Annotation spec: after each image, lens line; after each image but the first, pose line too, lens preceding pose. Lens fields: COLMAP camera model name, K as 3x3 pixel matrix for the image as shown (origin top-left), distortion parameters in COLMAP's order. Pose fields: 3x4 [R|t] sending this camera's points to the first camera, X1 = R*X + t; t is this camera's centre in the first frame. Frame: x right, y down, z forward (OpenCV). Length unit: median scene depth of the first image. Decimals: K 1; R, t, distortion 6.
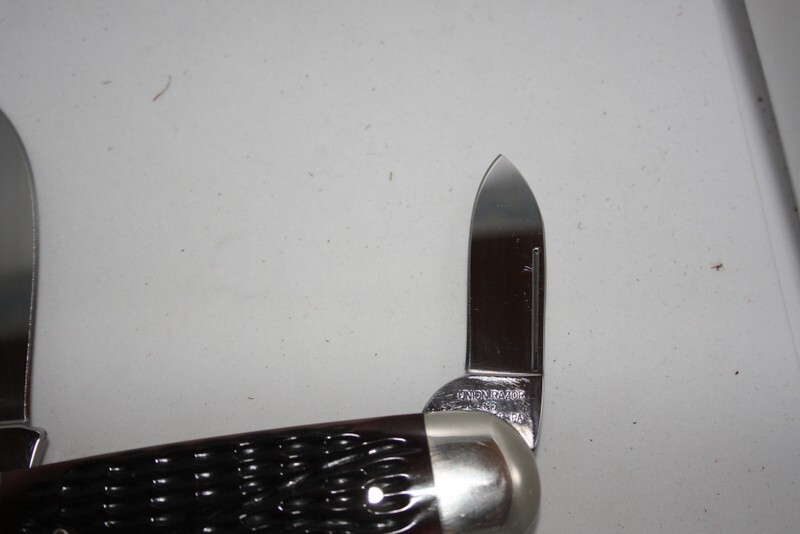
lens RADIAL K [[1368.6, 0, 395.0], [0, 1368.6, 270.6], [0, 0, 1]] dist [-0.025300, 0.000000]
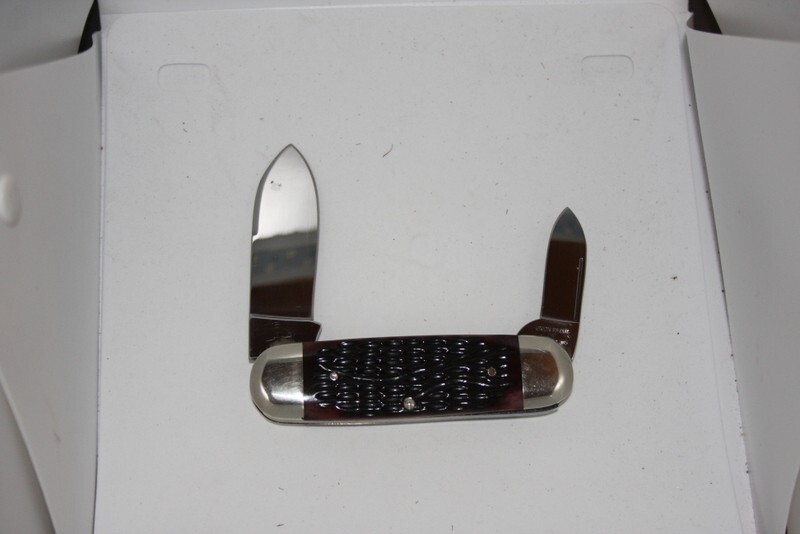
lens RADIAL K [[1368.6, 0, 400.8], [0, 1368.6, 245.0], [0, 0, 1]] dist [-0.025300, 0.000000]
pose [[0.994186, 0.107450, 0.007001, -0.166573], [-0.107340, 0.994115, -0.014582, 0.020545], [-0.008527, 0.013746, 0.999869, -0.930789]]
